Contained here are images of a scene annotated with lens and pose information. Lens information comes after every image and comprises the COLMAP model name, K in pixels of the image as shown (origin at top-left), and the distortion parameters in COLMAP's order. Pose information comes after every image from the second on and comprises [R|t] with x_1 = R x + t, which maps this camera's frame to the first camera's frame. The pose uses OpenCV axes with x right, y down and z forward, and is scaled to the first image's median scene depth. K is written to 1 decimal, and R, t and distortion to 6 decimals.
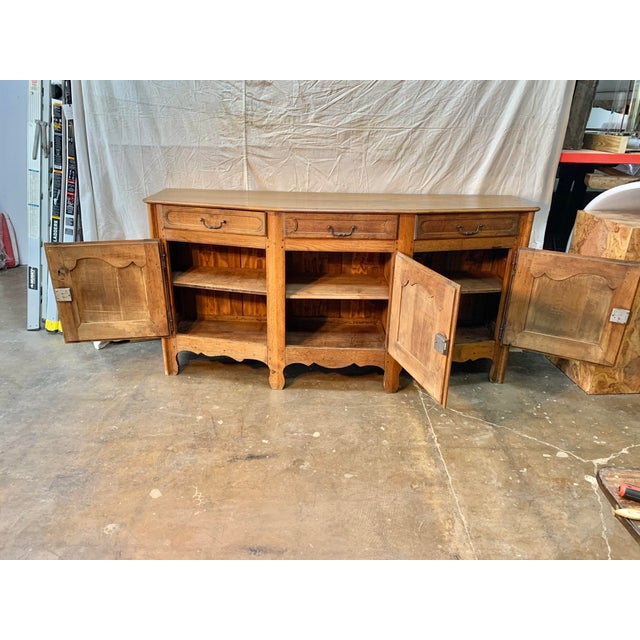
lens RADIAL K [[490.2, 0, 317.8], [0, 490.2, 317.3], [0, 0, 1]] dist [0.012080, -0.003255]
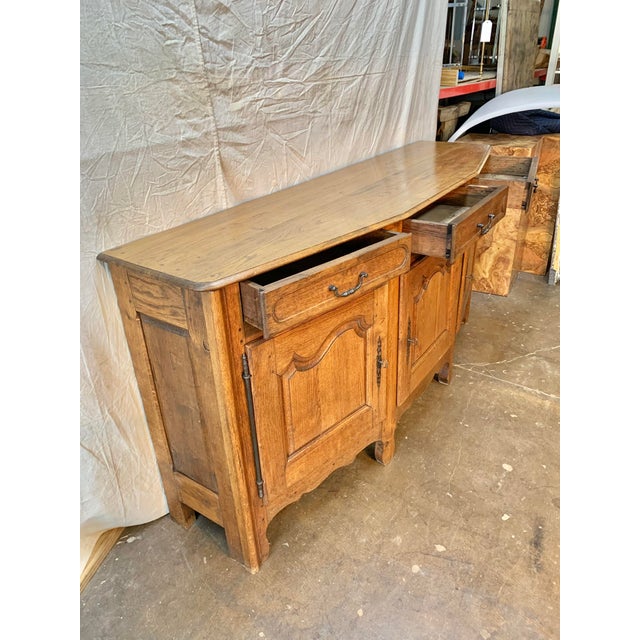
lens RADIAL K [[488.2, 0, 320.0], [0, 488.2, 320.0], [0, 0, 1]] dist [-0.002572, 0.011095]
pose [[0.555009, -0.429080, 0.712640, -0.570447], [0.361161, 0.896036, 0.258228, -0.264541], [-0.749352, 0.114058, 0.652275, 0.598109]]
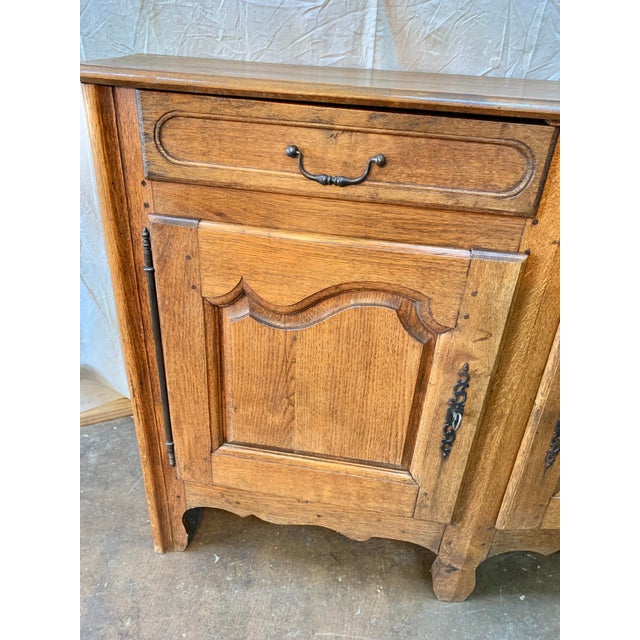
lens RADIAL K [[490.2, 0, 317.8], [0, 490.2, 317.3], [0, 0, 1]] dist [0.012080, -0.003255]
pose [[0.996455, -0.004714, 0.084001, -0.225516], [-0.005633, 0.992451, 0.122508, -0.128927], [-0.083944, -0.122547, 0.988906, 0.658805]]
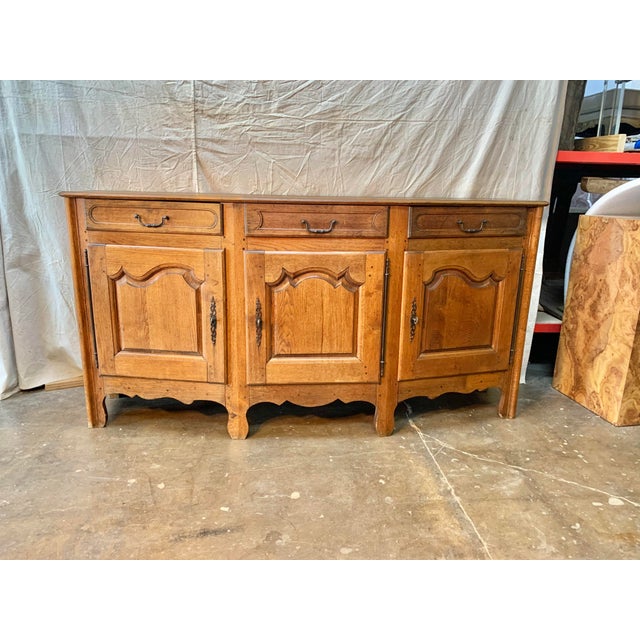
lens RADIAL K [[488.2, 0, 320.0], [0, 488.2, 320.0], [0, 0, 1]] dist [-0.002572, 0.011095]
pose [[0.994466, -0.025104, 0.102020, -0.030272], [0.037771, 0.991538, -0.124199, 0.063616], [-0.098039, 0.127365, 0.986999, 0.214943]]
